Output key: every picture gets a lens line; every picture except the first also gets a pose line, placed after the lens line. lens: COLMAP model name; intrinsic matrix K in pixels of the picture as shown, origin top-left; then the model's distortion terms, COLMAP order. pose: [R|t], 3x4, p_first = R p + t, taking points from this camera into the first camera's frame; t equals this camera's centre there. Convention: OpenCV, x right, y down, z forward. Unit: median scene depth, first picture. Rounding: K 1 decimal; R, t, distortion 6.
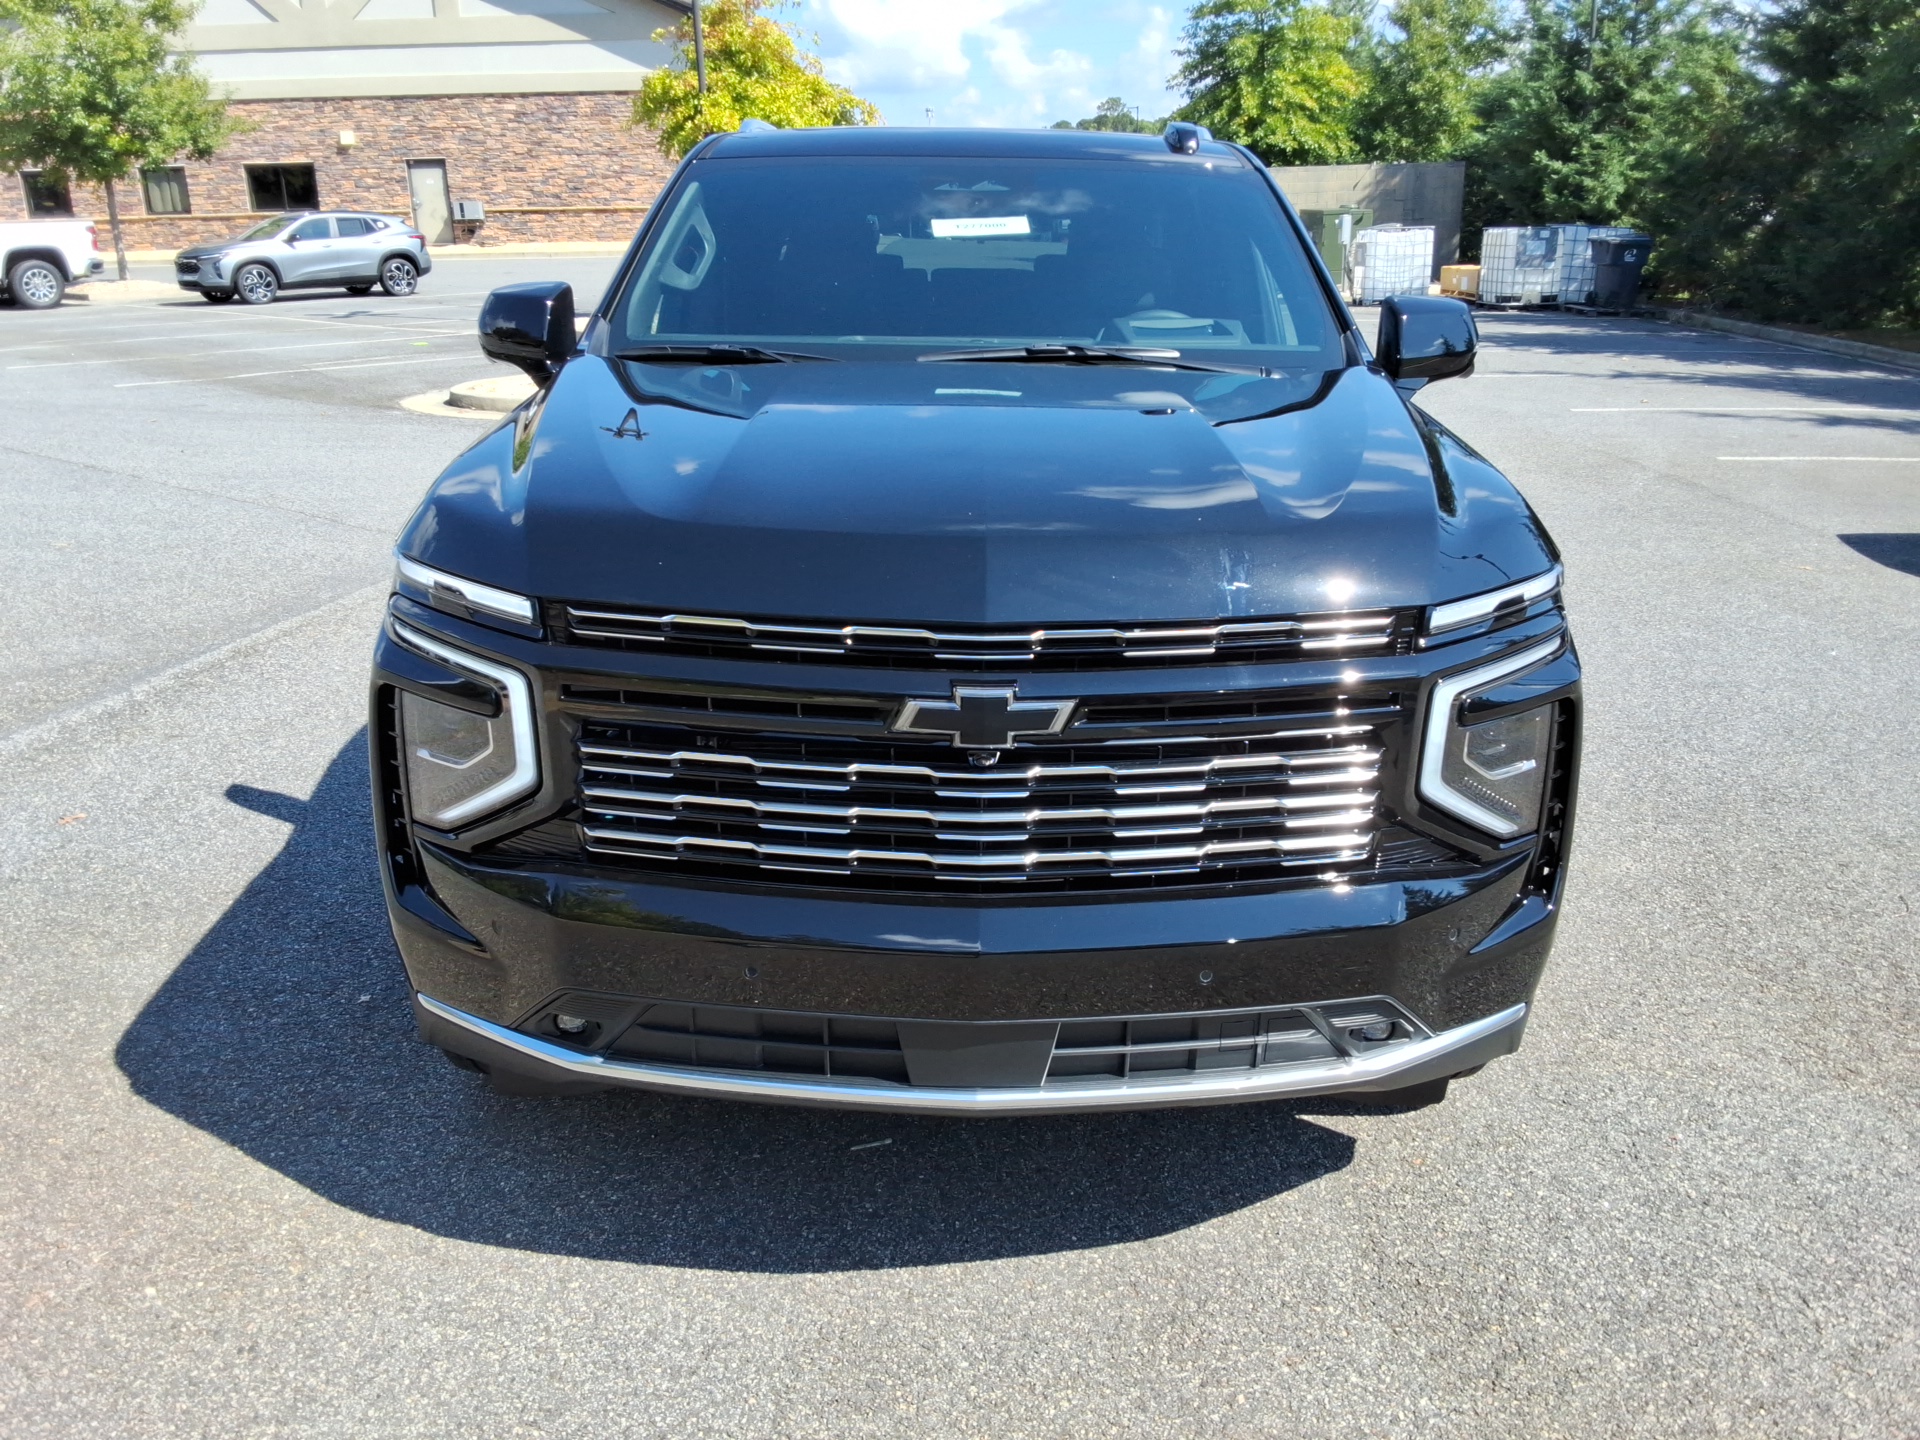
lens RADIAL K [[1570.5, 0, 979.1], [0, 1570.5, 713.0], [0, 0, 1]] dist [0.075089, -0.128832]
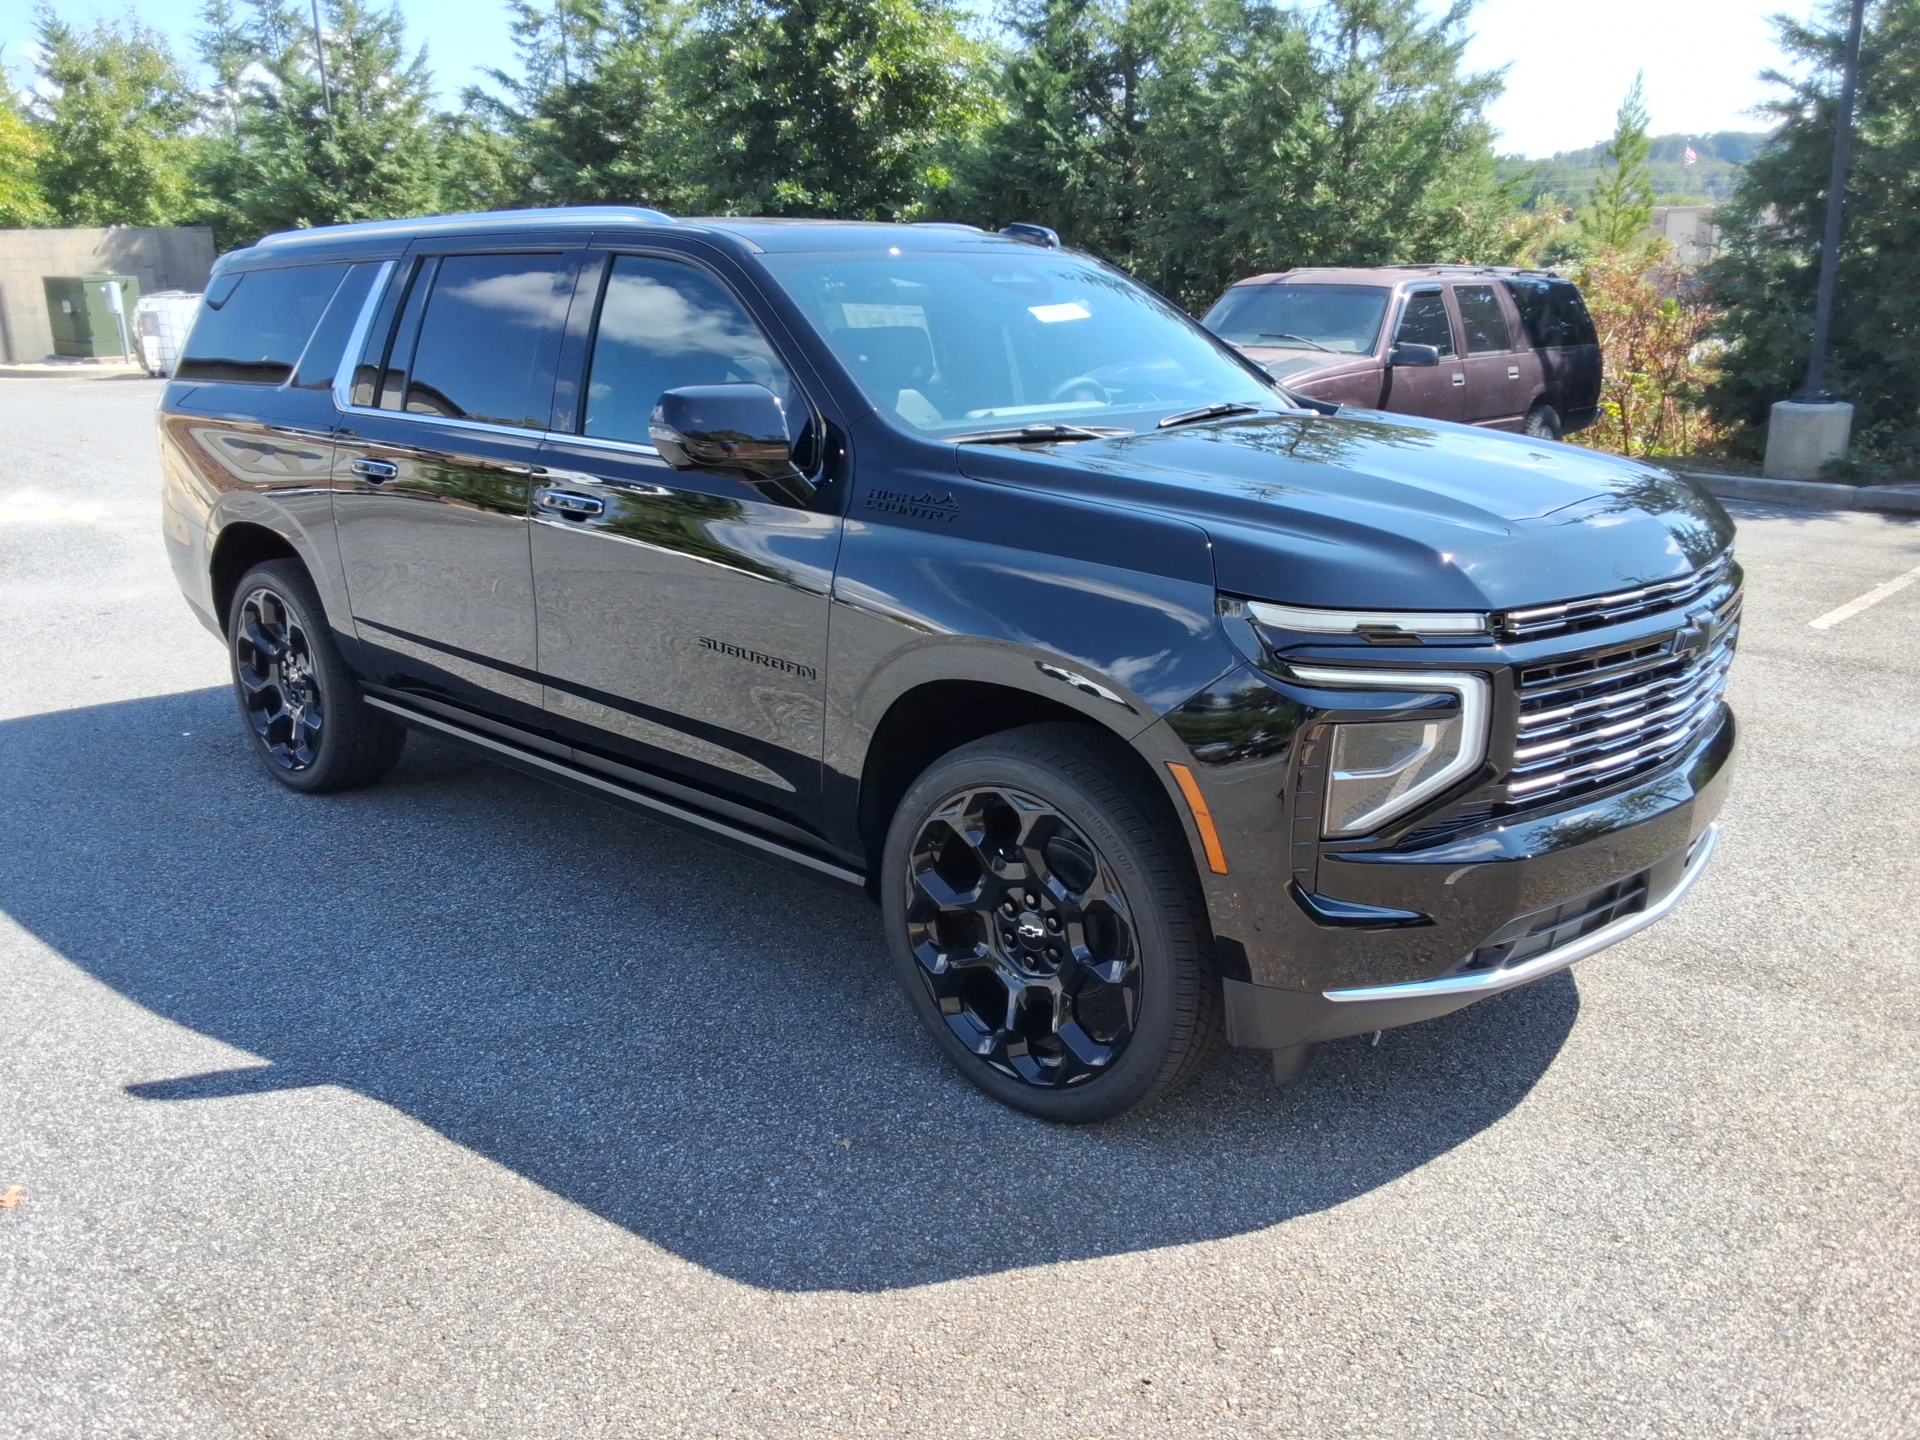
lens RADIAL K [[1545.2, 0, 993.5], [0, 1545.2, 711.5], [0, 0, 1]] dist [0.099173, -0.157654]
pose [[0.672737, -0.200746, 0.712128, -0.123282], [0.224907, 0.972428, 0.061657, -0.013718], [-0.704871, 0.118684, 0.699337, 0.035357]]
